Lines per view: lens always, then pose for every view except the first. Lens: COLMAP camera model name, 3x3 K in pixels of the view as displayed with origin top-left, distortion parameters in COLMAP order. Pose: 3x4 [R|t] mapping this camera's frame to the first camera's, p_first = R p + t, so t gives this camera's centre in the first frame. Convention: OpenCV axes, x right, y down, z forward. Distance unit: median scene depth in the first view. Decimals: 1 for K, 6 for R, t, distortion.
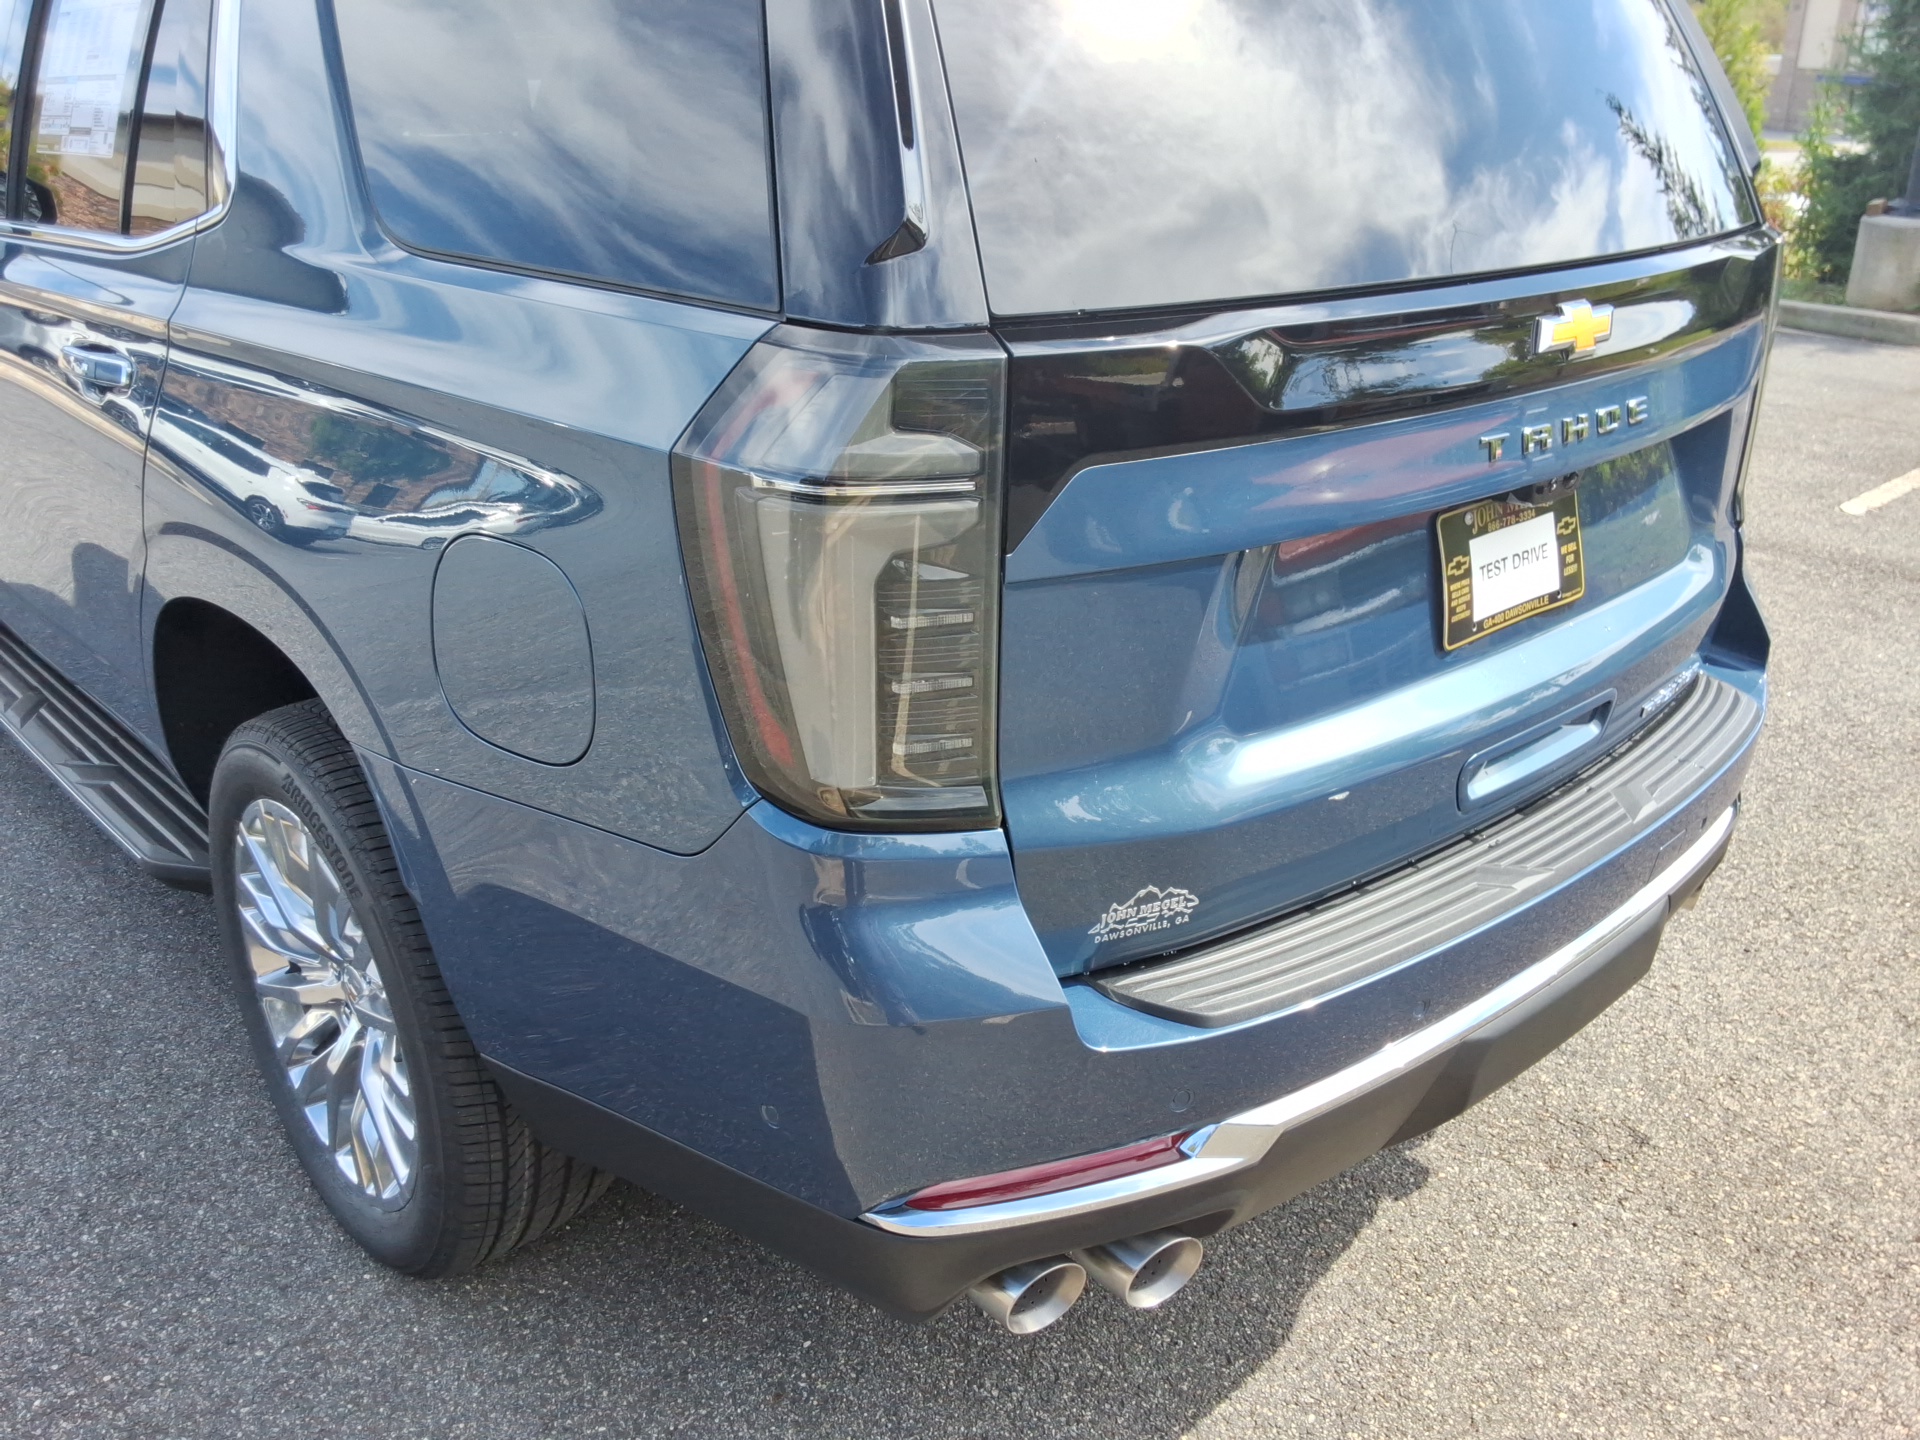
lens RADIAL K [[1568.3, 0, 962.7], [0, 1568.3, 729.5], [0, 0, 1]] dist [0.102248, -0.185380]
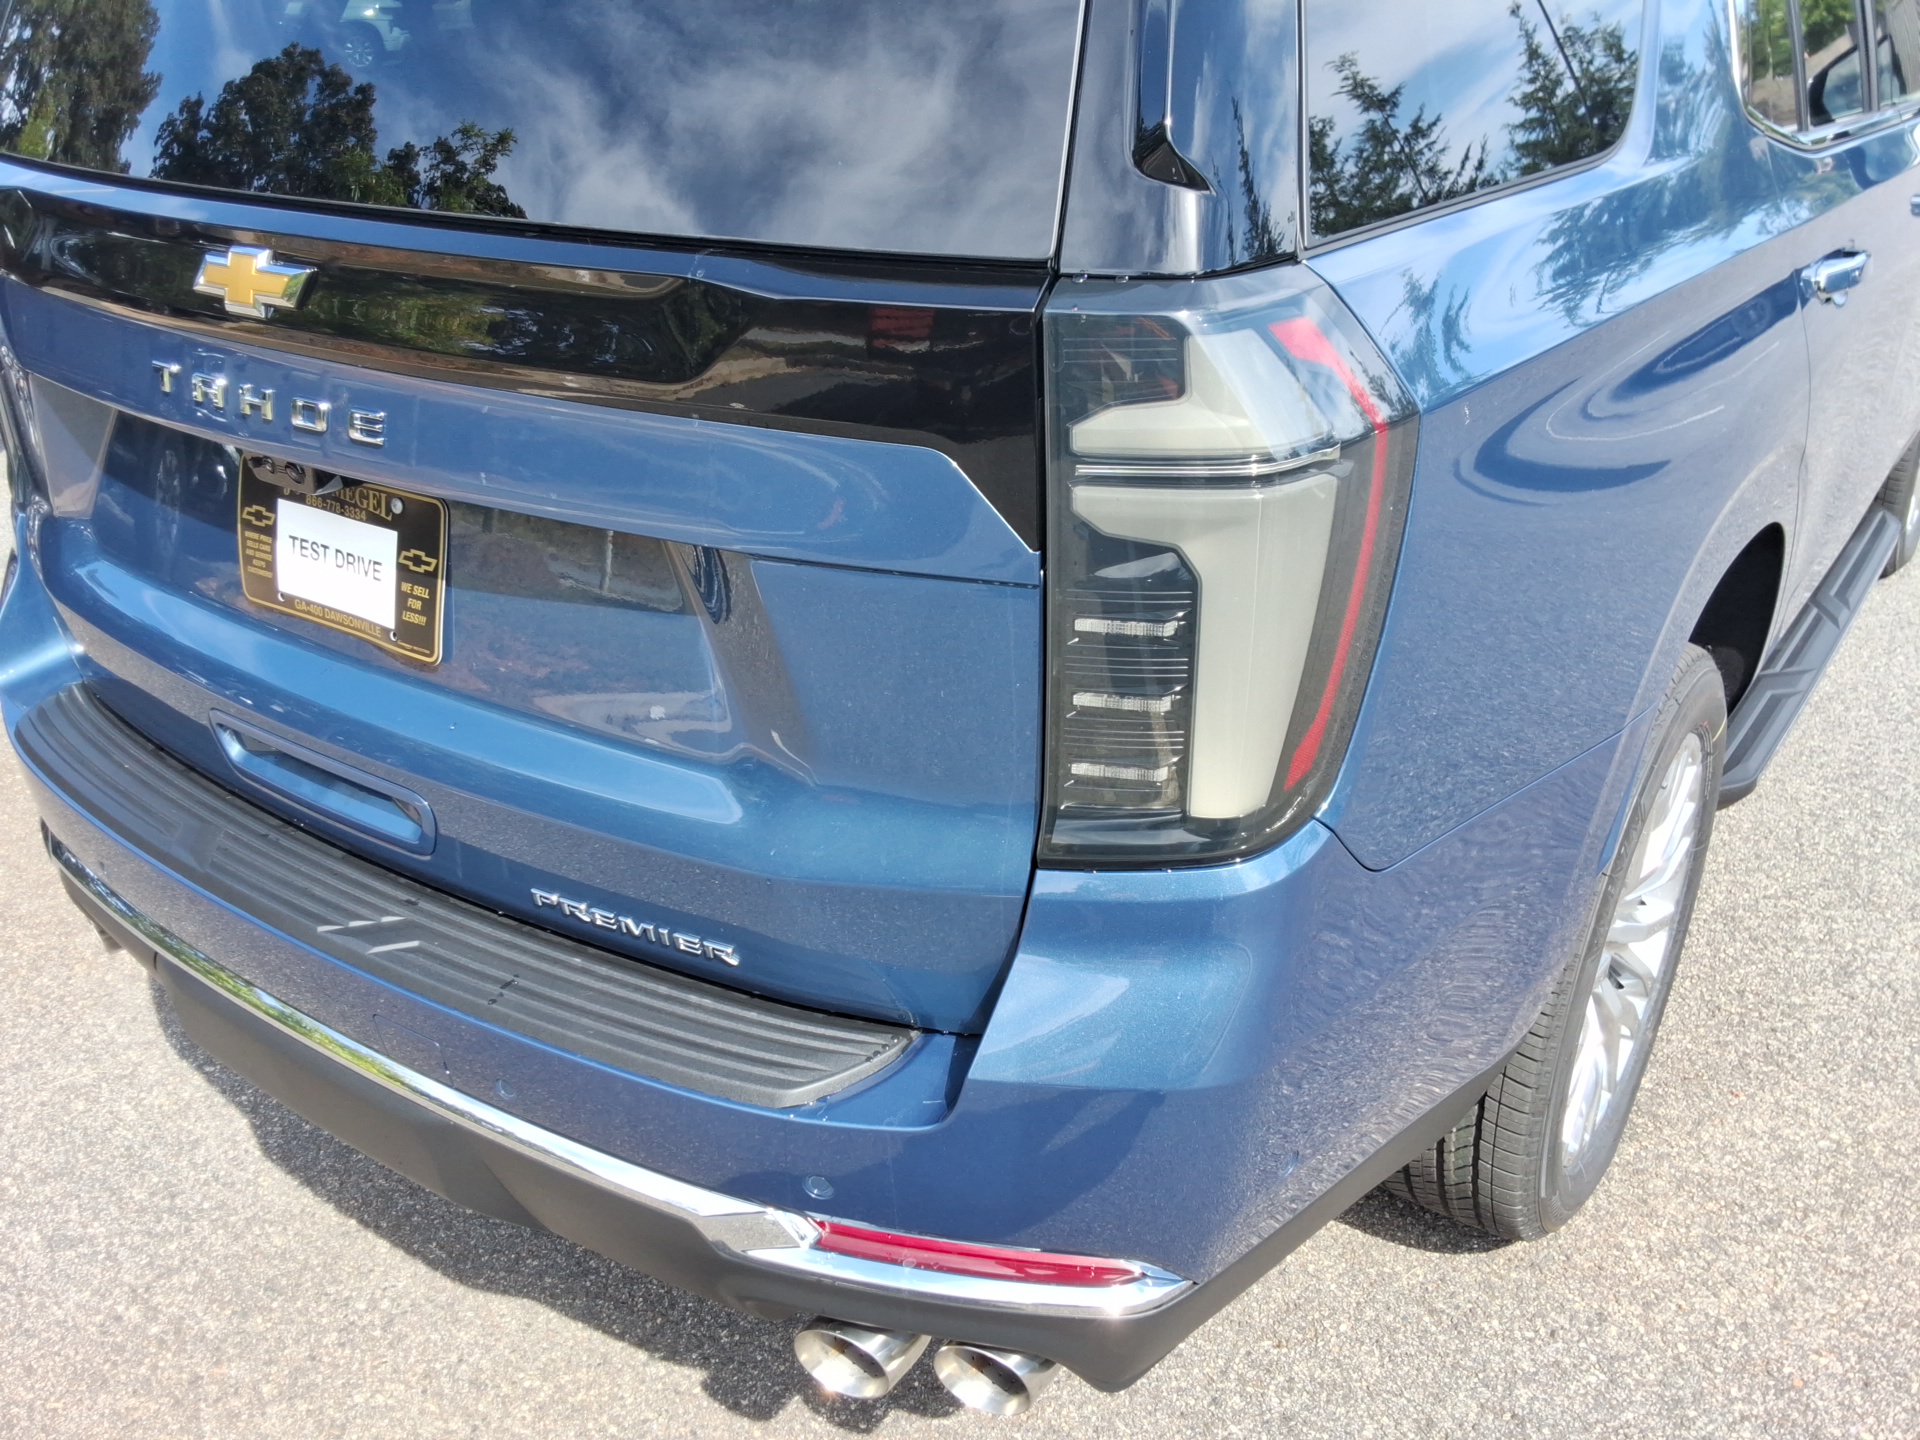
lens RADIAL K [[1553.1, 0, 1042.8], [0, 1553.1, 761.6], [0, 0, 1]] dist [-0.026280, -0.001351]
pose [[0.232985, 0.426130, -0.874146, 0.979696], [-0.384101, 0.866121, 0.319844, -0.341922], [0.893412, 0.261242, 0.365470, 0.874207]]
